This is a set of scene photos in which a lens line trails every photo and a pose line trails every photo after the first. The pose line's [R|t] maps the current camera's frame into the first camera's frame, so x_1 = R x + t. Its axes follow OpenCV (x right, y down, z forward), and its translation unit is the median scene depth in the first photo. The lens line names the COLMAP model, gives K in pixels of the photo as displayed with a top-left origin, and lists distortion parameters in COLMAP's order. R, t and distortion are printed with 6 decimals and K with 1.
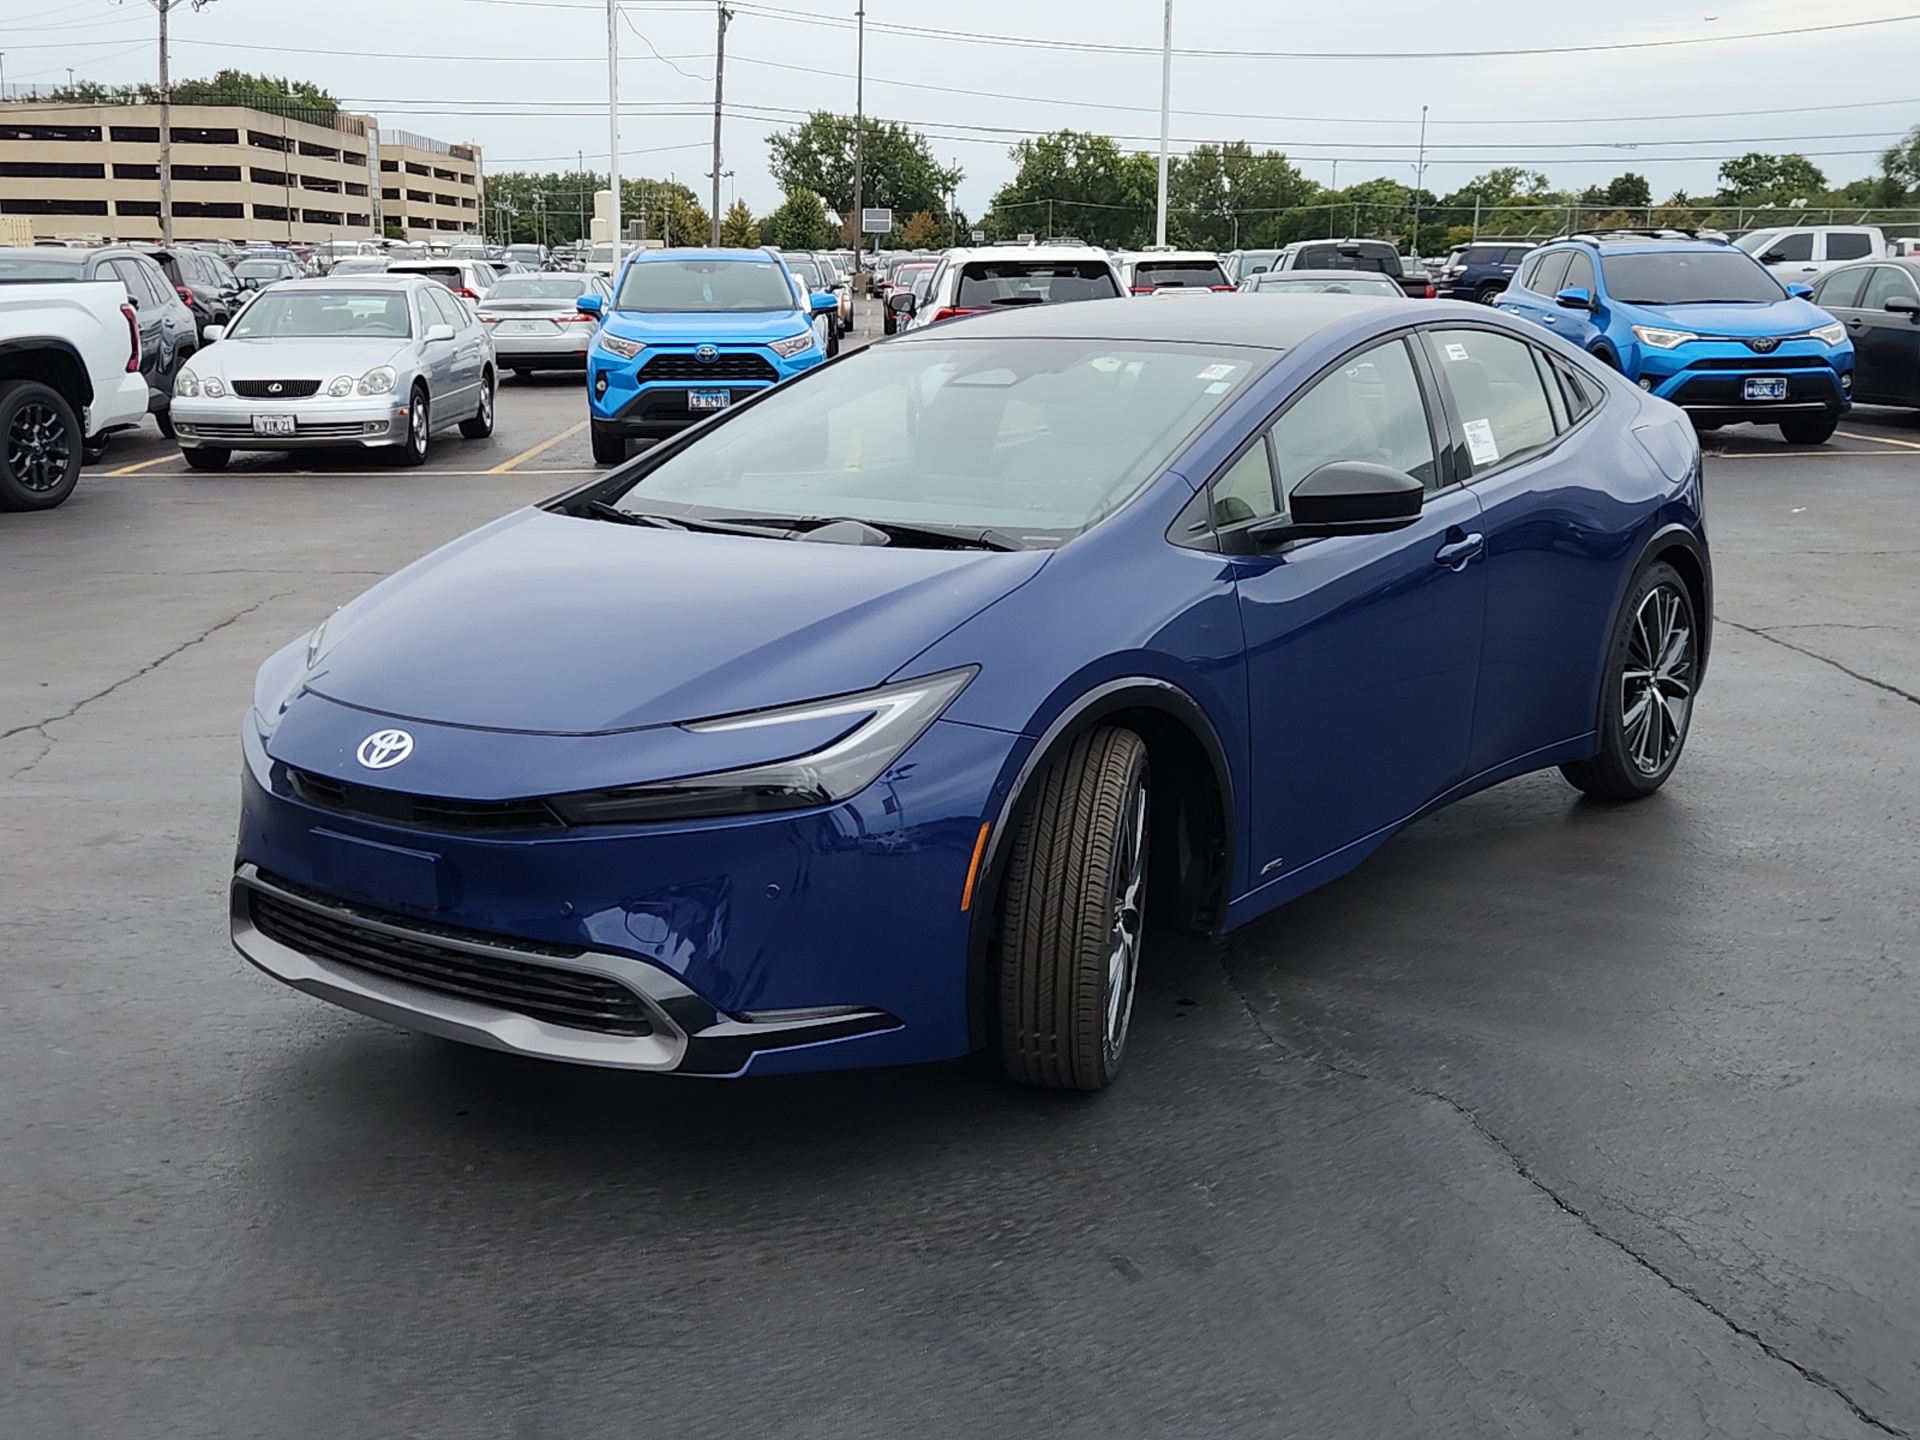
lens RADIAL K [[2133.0, 0, 1015.2], [0, 2133.0, 716.2], [0, 0, 1]] dist [0.070656, -0.074758]
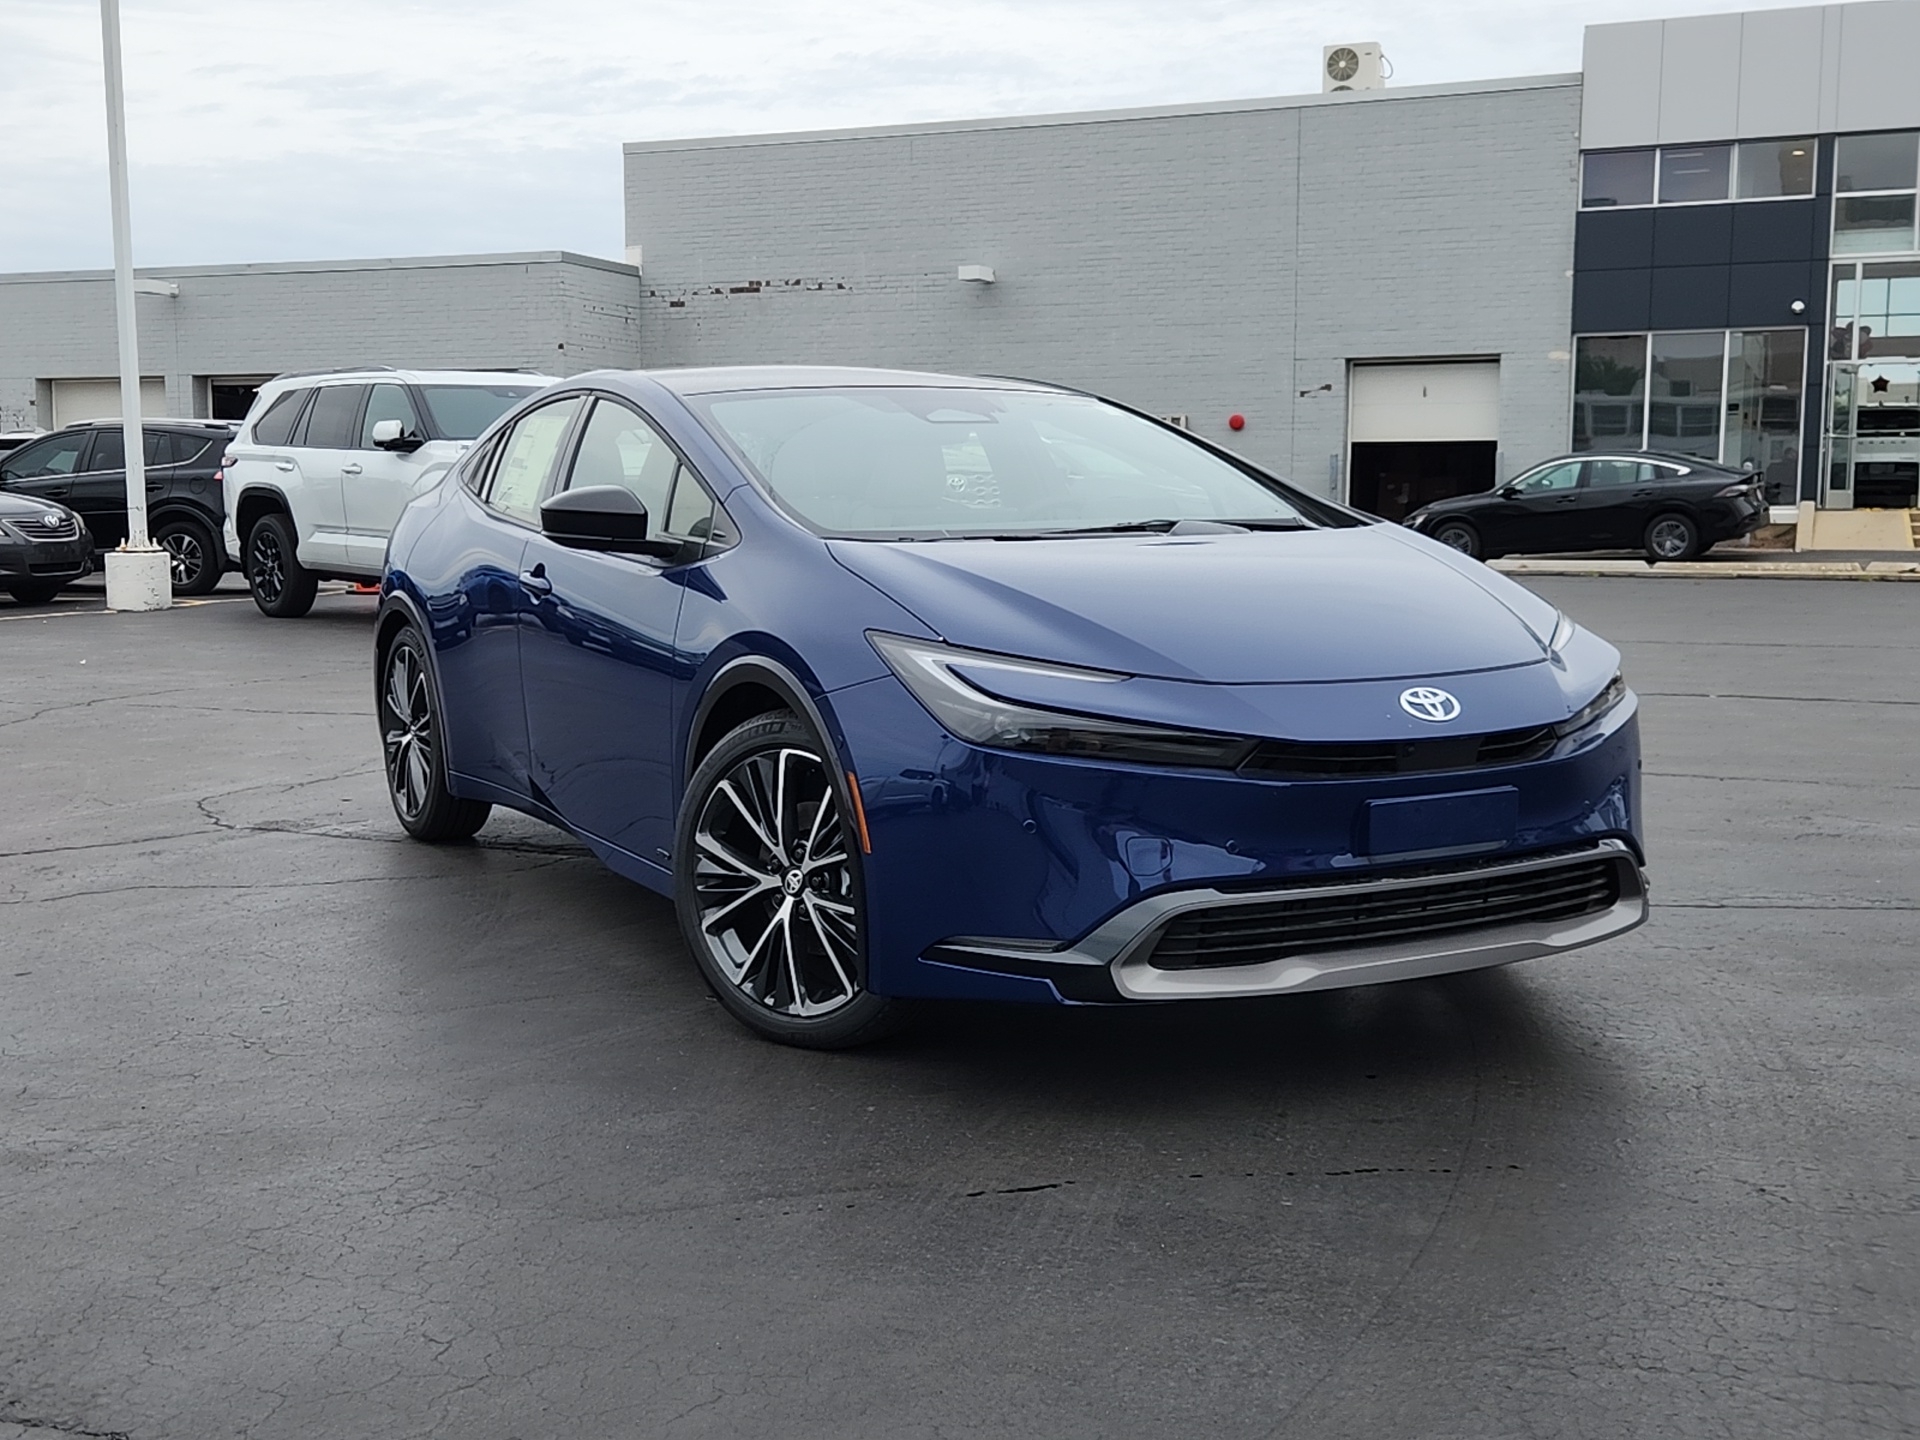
lens RADIAL K [[2092.9, 0, 957.7], [0, 2092.9, 745.0], [0, 0, 1]] dist [0.081177, -0.085900]
pose [[0.426246, -0.110846, 0.897790, -0.261817], [0.189608, 0.981366, 0.031145, -0.008044], [-0.884513, 0.156952, 0.439321, 0.152903]]
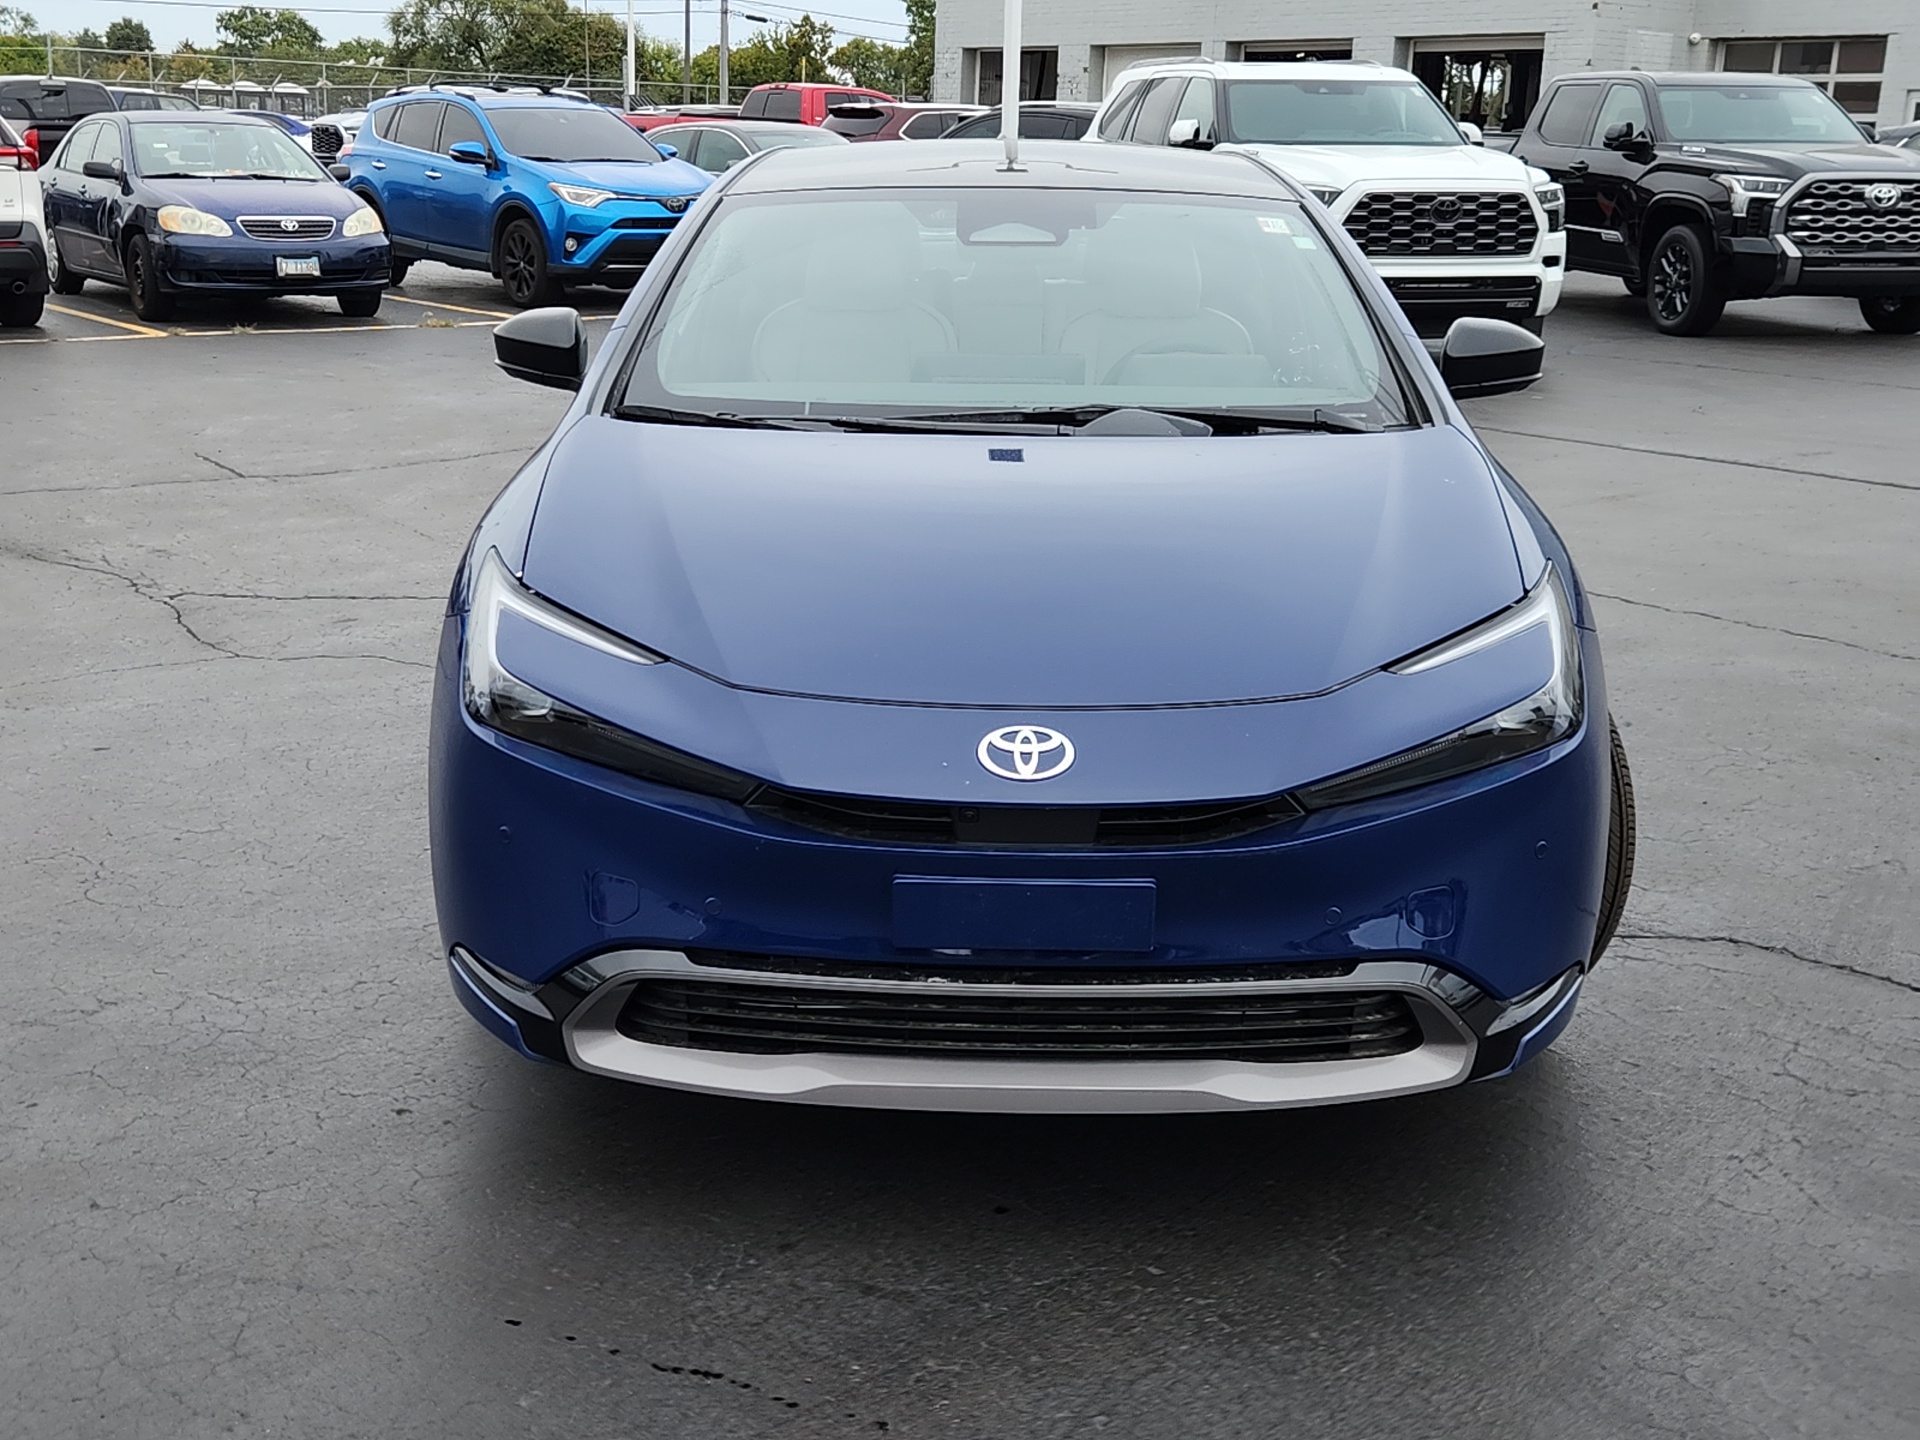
lens RADIAL K [[2092.9, 0, 957.7], [0, 2092.9, 745.0], [0, 0, 1]] dist [0.081177, -0.085900]
pose [[0.806906, -0.144166, 0.572816, -0.145595], [0.098062, 0.988996, 0.110773, -0.013883], [-0.582483, -0.033212, 0.812164, 0.086691]]
